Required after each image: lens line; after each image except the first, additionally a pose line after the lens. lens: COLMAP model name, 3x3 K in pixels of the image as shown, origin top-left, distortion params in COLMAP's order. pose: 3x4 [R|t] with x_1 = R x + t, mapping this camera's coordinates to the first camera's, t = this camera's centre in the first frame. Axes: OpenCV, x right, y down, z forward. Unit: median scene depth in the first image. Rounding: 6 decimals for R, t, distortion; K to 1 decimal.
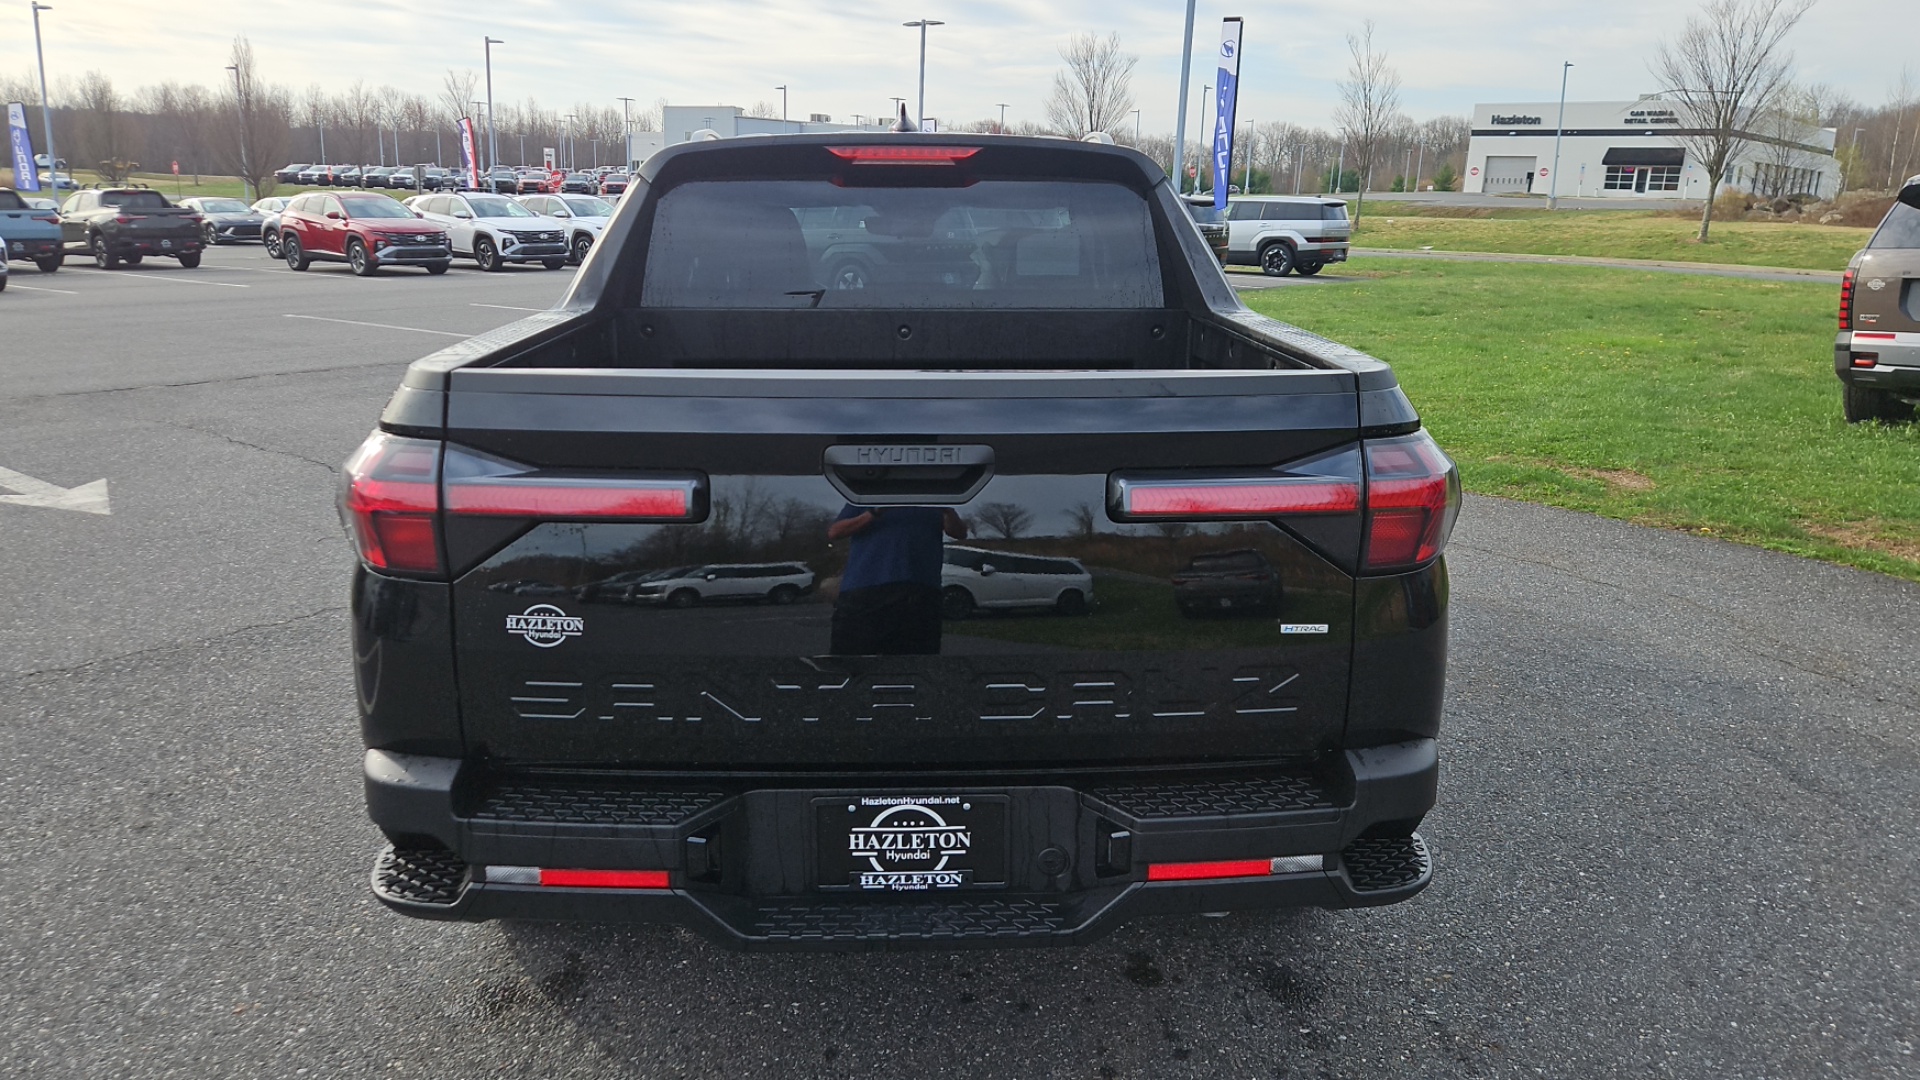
lens RADIAL K [[1386.7, 0, 948.5], [0, 1386.7, 541.1], [0, 0, 1]] dist [0.078250, -0.060997]
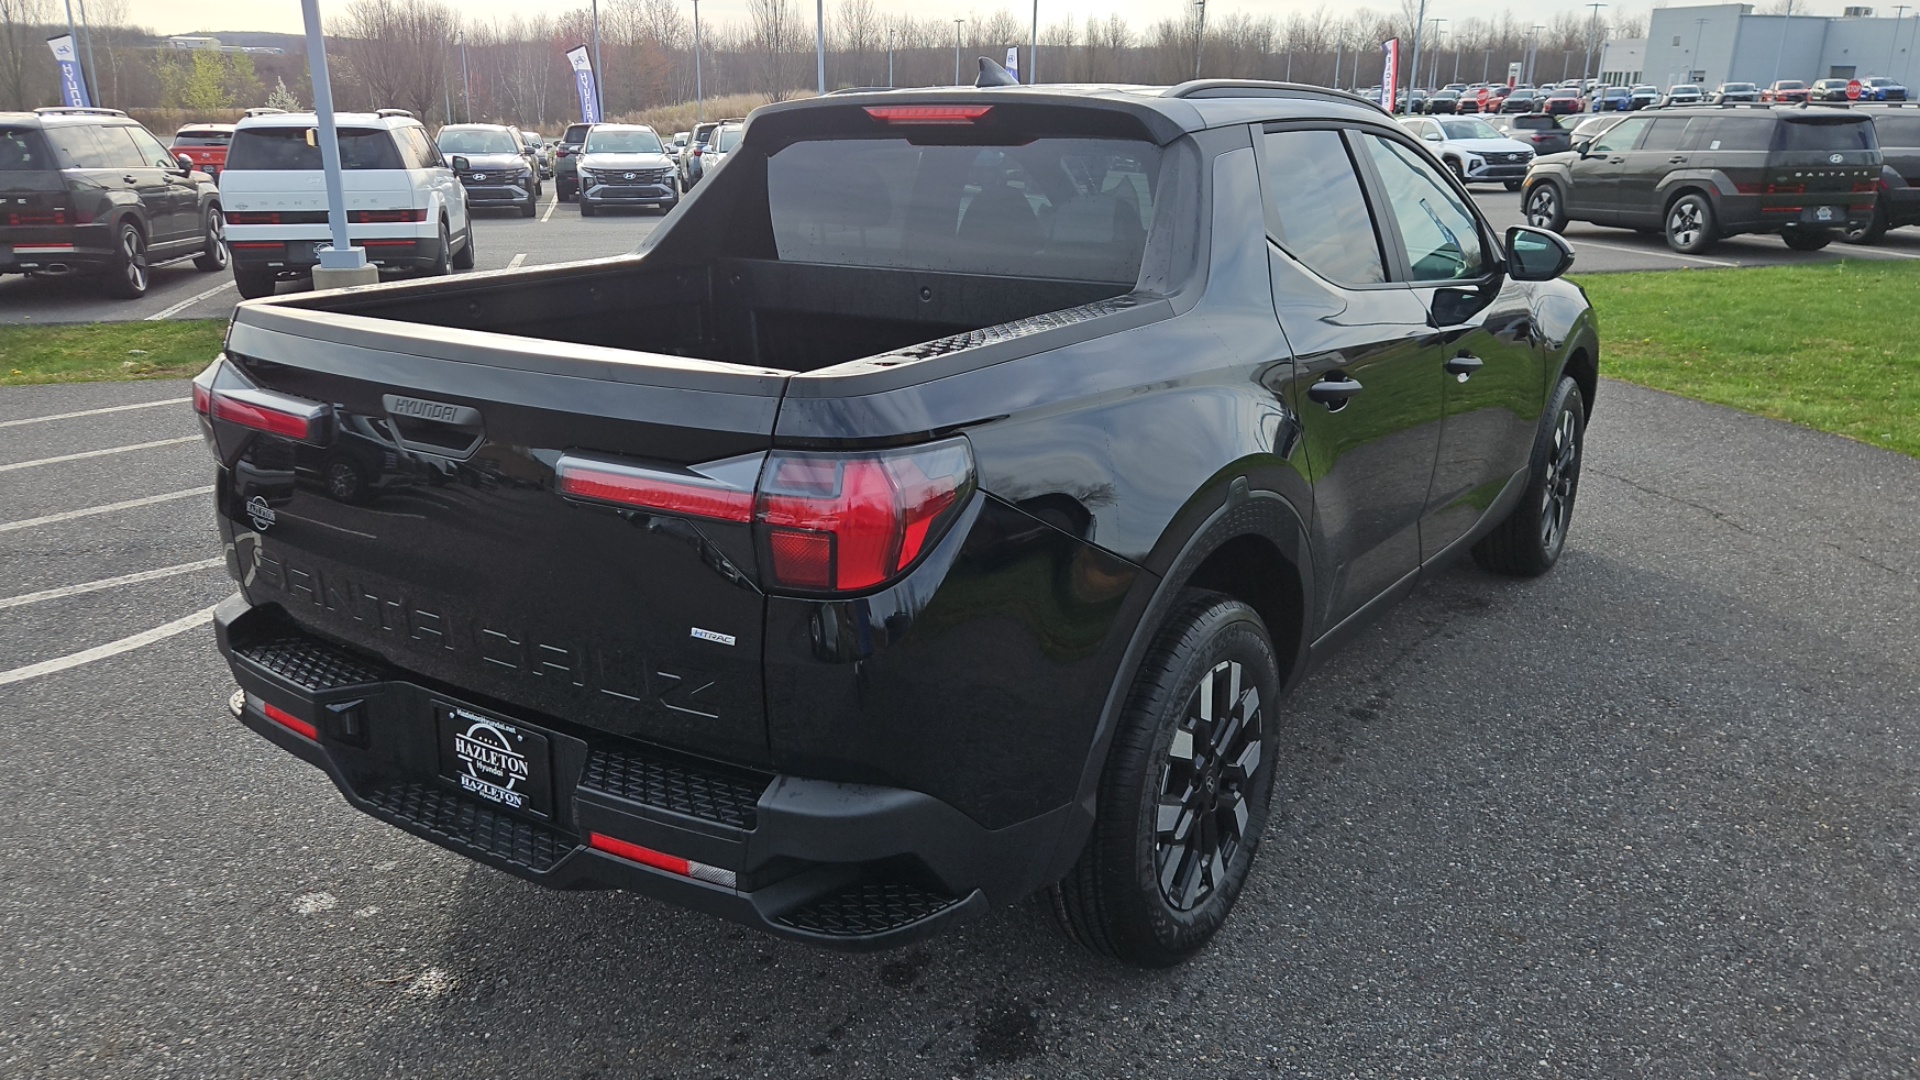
lens RADIAL K [[1386.7, 0, 948.5], [0, 1386.7, 541.1], [0, 0, 1]] dist [0.078250, -0.060997]
pose [[0.808869, 0.160868, -0.565555, 0.873135], [-0.131092, 0.986975, 0.093248, -0.107155], [0.573189, -0.001285, 0.819422, 0.292040]]
